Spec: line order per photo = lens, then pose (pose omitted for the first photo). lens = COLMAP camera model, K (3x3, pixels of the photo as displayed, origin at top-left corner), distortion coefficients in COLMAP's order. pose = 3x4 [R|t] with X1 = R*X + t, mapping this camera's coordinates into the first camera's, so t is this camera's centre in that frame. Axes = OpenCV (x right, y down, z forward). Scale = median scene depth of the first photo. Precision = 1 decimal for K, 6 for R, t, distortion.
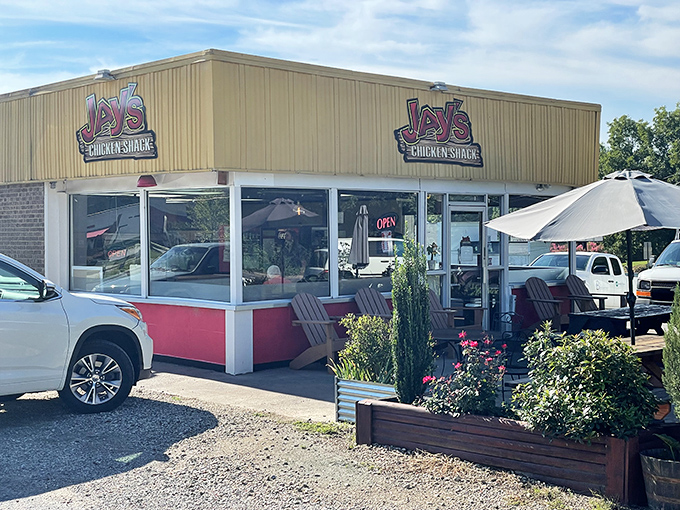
lens RADIAL K [[1039.0, 0, 339.9], [0, 1039.0, 254.4], [0, 0, 1]] dist [-0.001000, 0.000000]
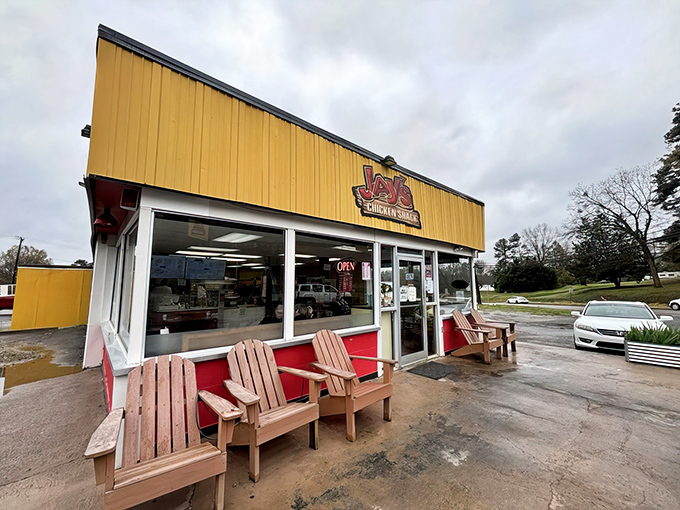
lens RADIAL K [[274.6, 0, 340.9], [0, 274.6, 255.1], [0, 0, 1]] dist [-0.000452, -0.000009]
pose [[0.999087, 0.001183, -0.042698, 0.050601], [-0.006960, 0.990765, -0.135412, -0.001424], [0.042144, 0.135586, 0.989869, 0.673738]]
